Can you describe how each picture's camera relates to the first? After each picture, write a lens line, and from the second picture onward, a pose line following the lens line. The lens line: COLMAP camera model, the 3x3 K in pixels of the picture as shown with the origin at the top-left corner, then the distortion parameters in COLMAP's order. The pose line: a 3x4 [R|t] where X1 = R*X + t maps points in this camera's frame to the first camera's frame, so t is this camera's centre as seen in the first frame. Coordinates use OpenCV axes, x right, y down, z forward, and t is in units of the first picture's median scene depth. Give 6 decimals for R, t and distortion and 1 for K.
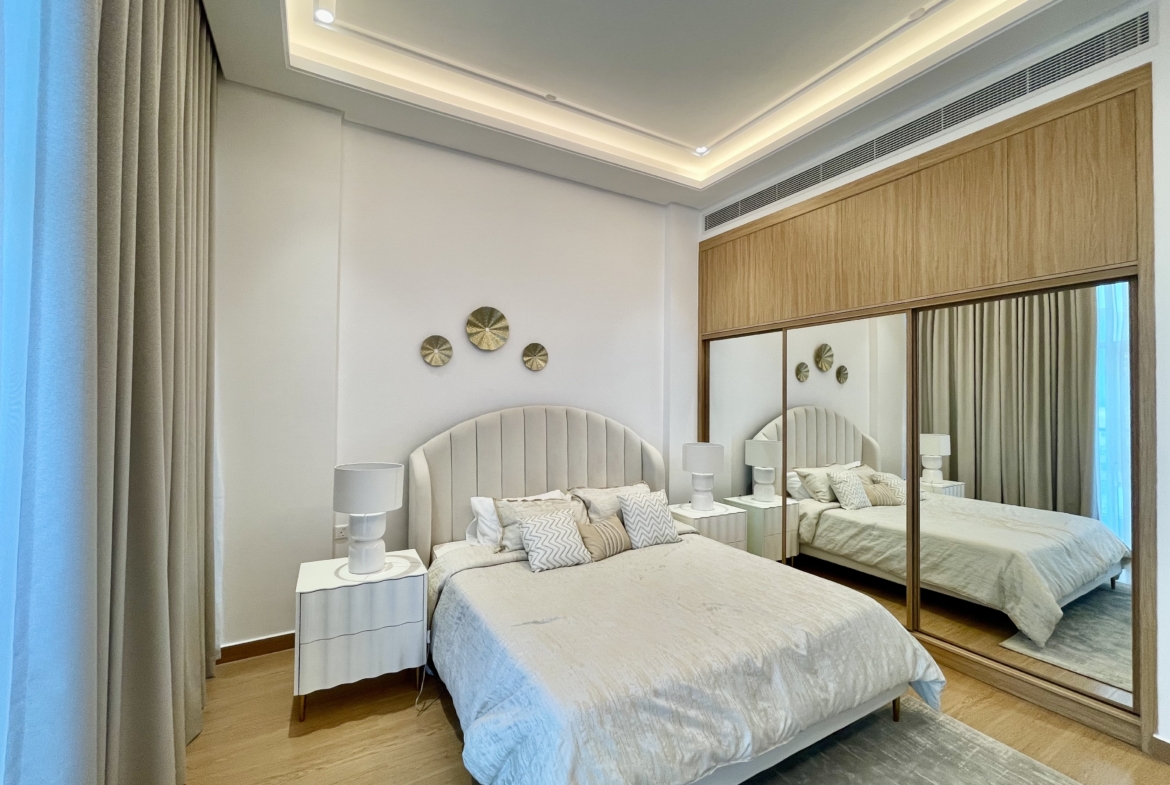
lens RADIAL K [[476.6, 0, 582.7], [0, 476.6, 395.2], [0, 0, 1]] dist [-0.000958, -0.000048]
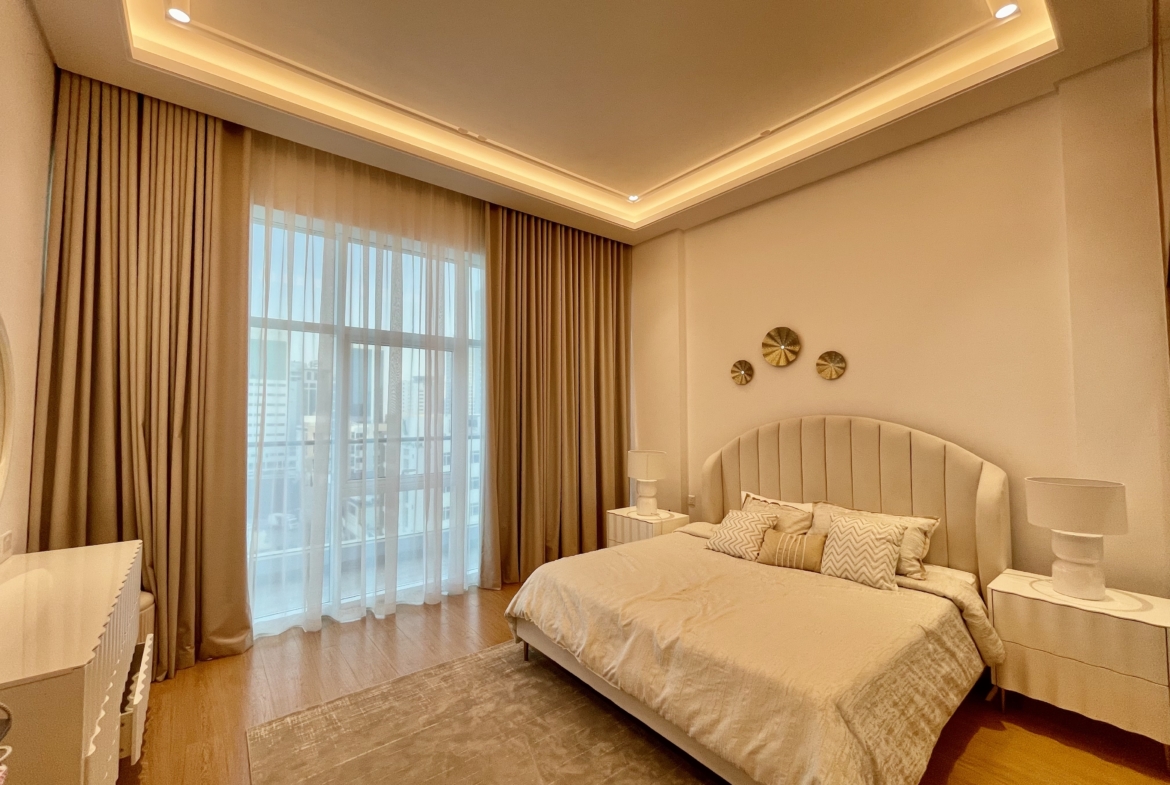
lens RADIAL K [[476.6, 0, 582.3], [0, 476.6, 395.7], [0, 0, 1]] dist [-0.000958, -0.000048]
pose [[0.163903, -0.048331, -0.985292, 0.900363], [0.016421, 0.998794, -0.046261, 0.020713], [0.986340, -0.008597, 0.164499, 0.396175]]
